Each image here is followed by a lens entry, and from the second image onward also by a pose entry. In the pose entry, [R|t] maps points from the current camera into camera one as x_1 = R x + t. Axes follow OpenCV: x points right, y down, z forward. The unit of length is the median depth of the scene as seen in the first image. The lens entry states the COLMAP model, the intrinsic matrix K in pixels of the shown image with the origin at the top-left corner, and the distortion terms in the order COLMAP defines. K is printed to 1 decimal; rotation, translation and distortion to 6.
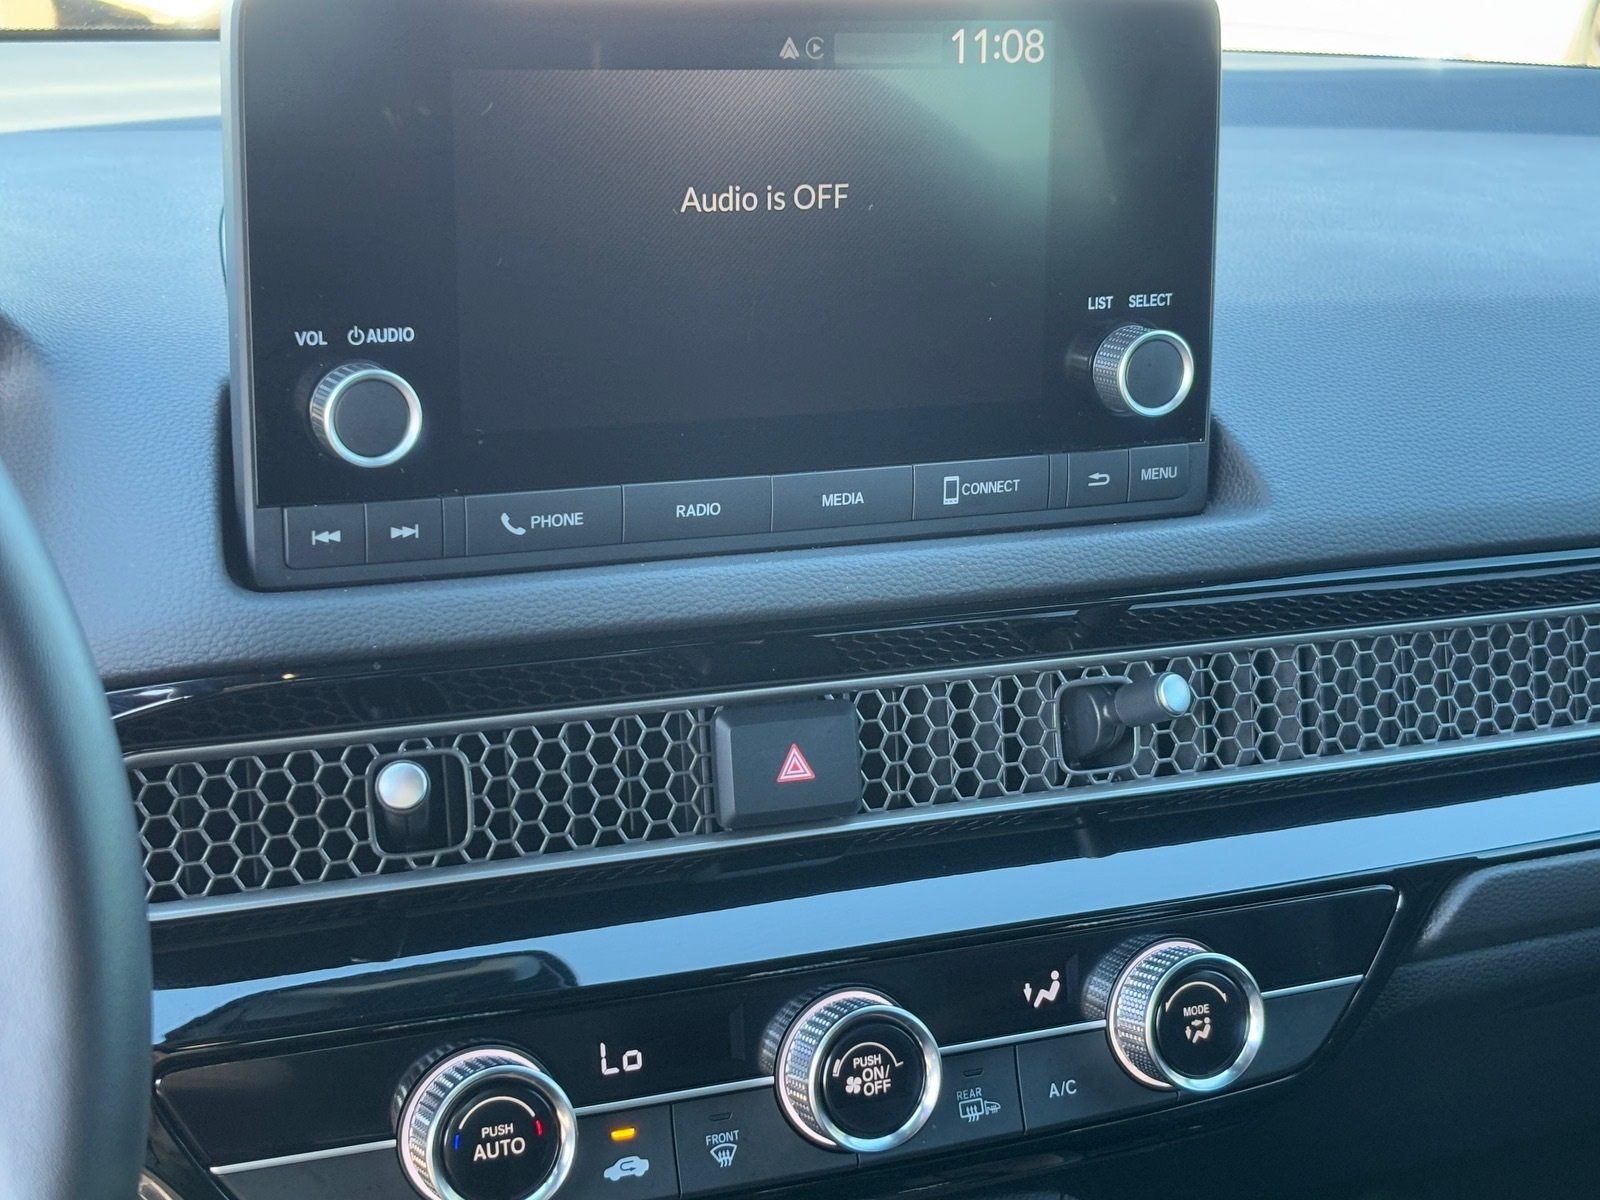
lens RADIAL K [[2644.9, 0, 787.1], [0, 2644.9, 606.5], [0, 0, 1]] dist [0.134100, 0.000000]
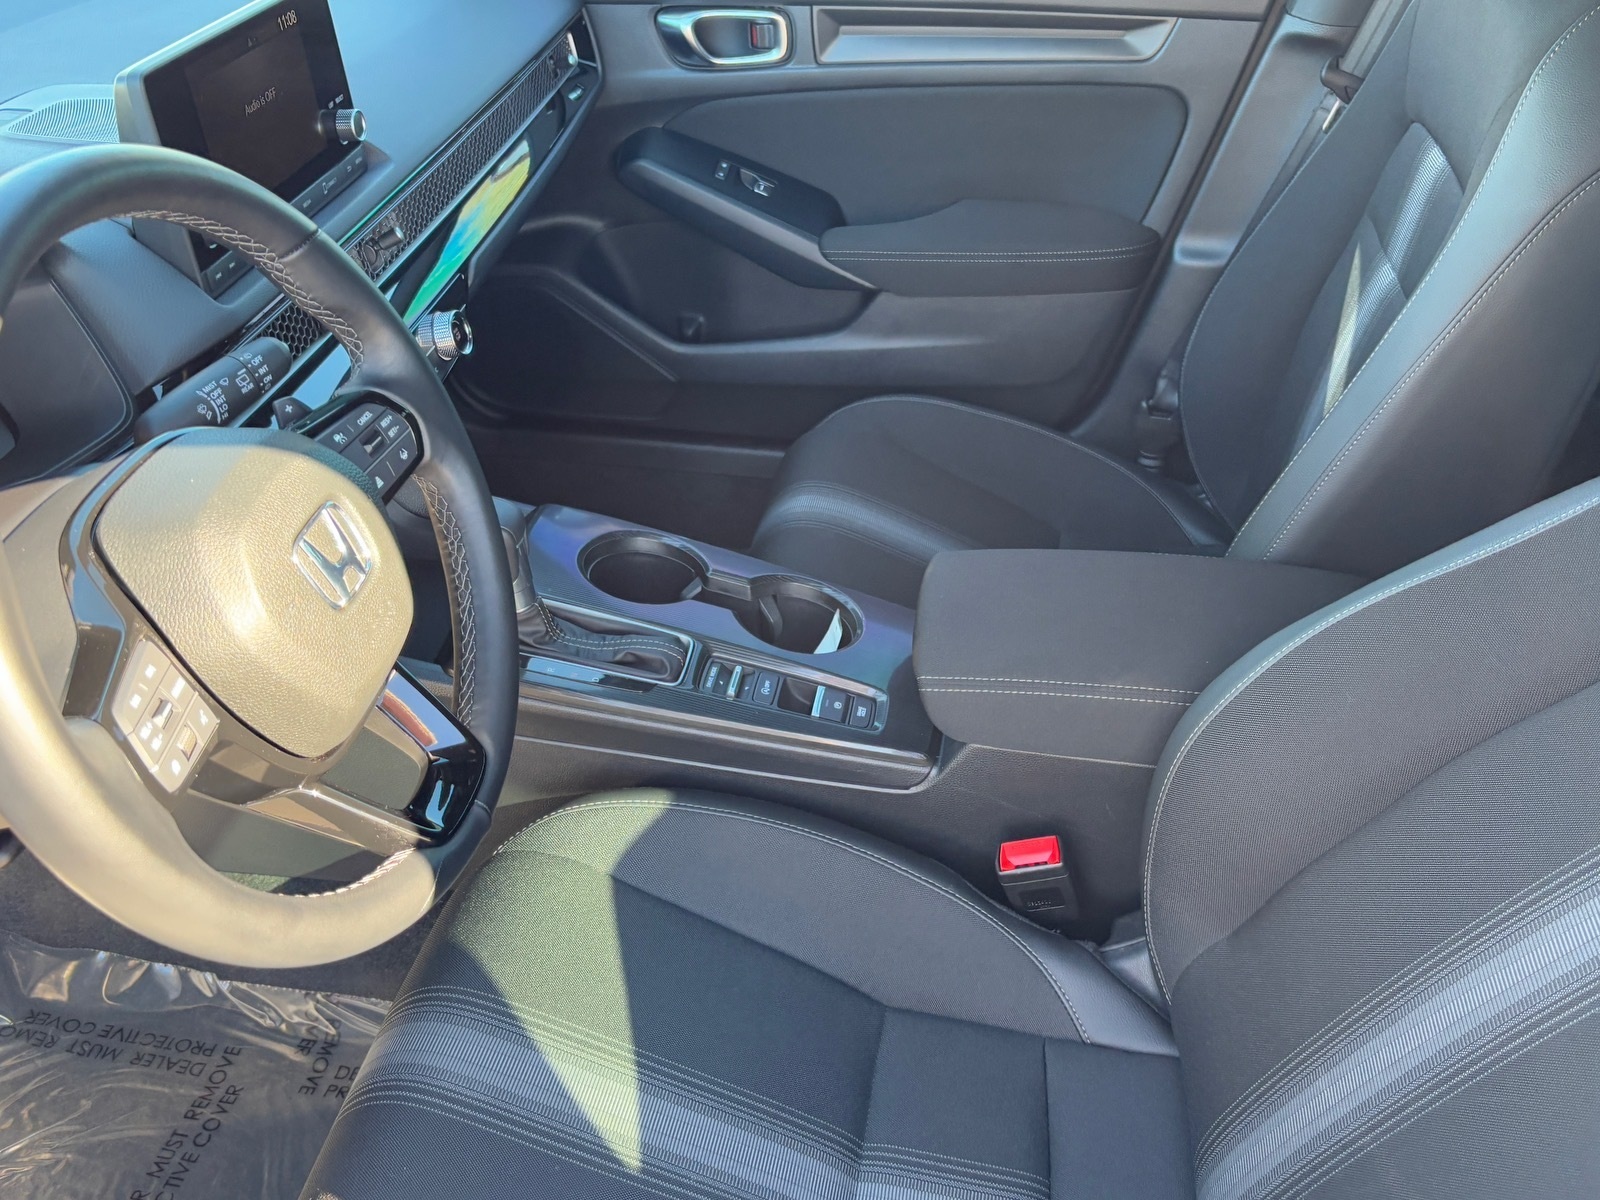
lens RADIAL K [[1447.1, 0, 788.0], [0, 1447.1, 623.6], [0, 0, 1]] dist [0.028732, -0.045497]
pose [[0.546990, -0.514677, 0.660234, -0.957951], [0.249074, 0.853019, 0.458608, -0.243424], [-0.799227, -0.086407, 0.594786, -0.350517]]
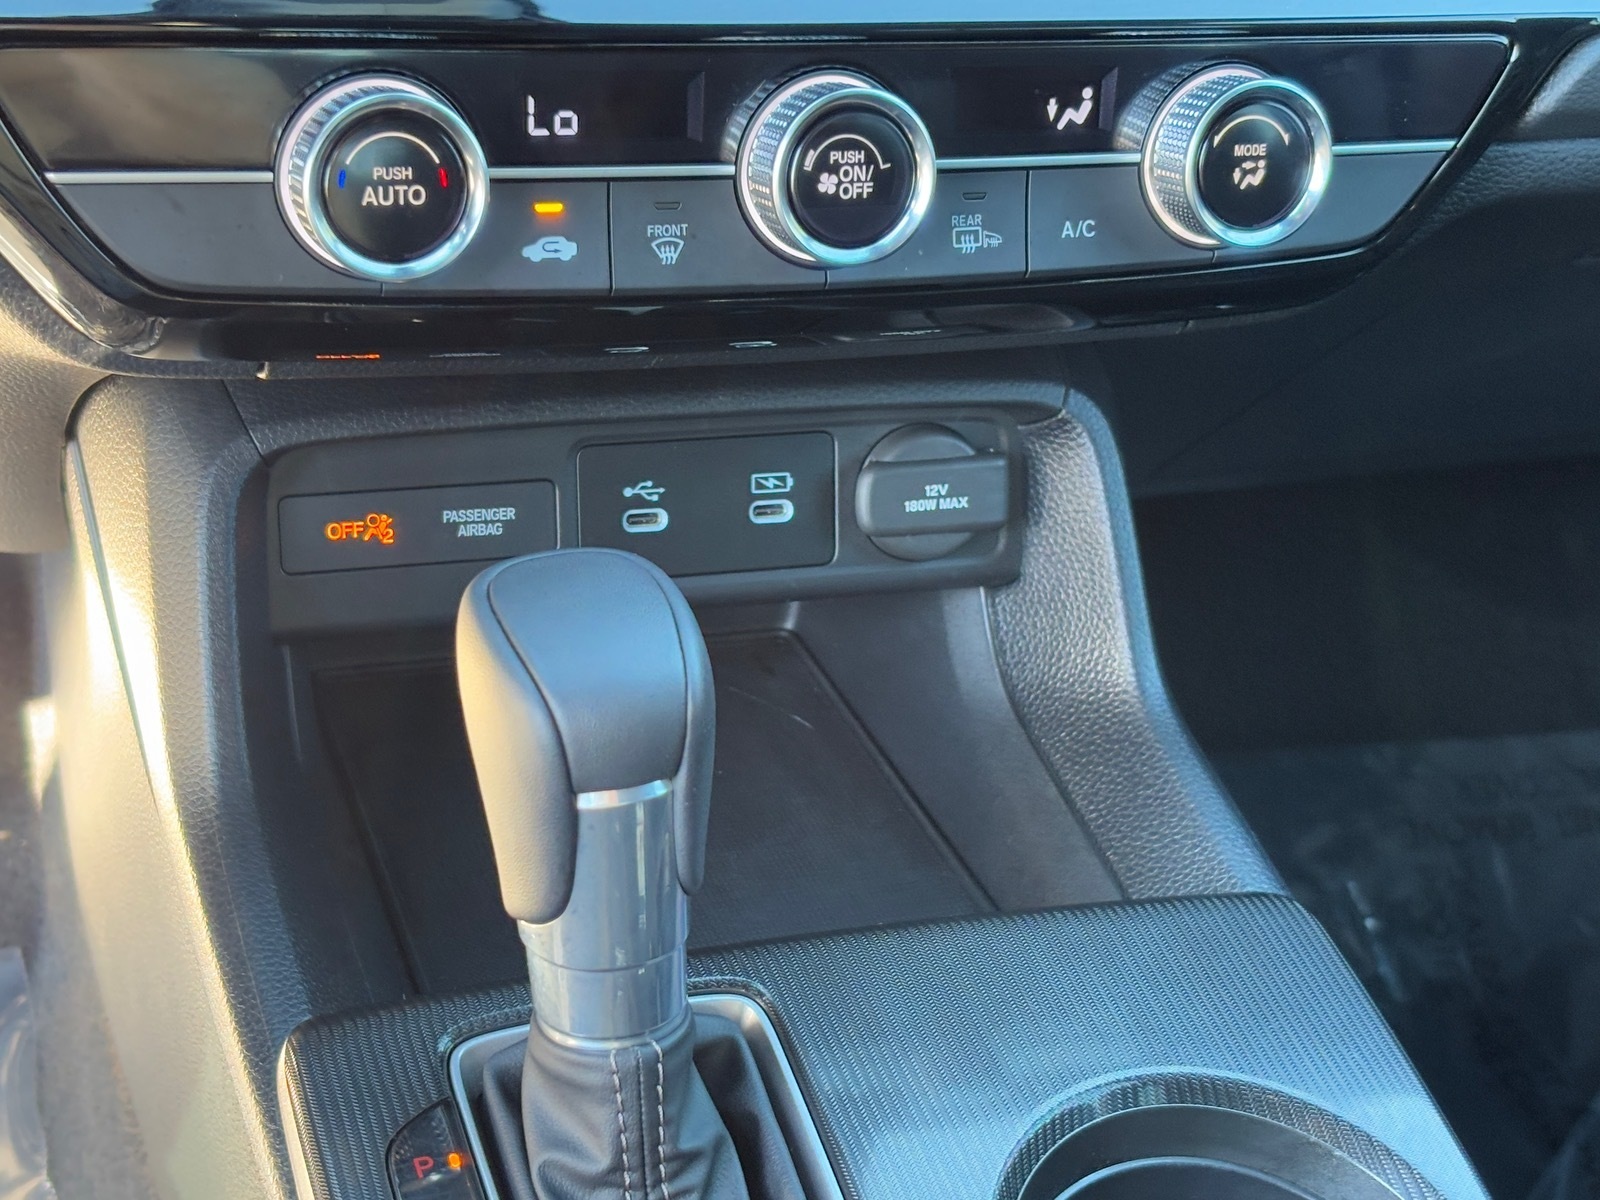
lens RADIAL K [[2644.9, 0, 781.8], [0, 2644.9, 652.7], [0, 0, 1]] dist [0.134100, 0.000000]
pose [[0.994738, 0.100860, -0.017969, 0.039775], [-0.093478, 0.965344, 0.243667, 0.117992], [0.041923, -0.240705, 0.969693, 0.147792]]
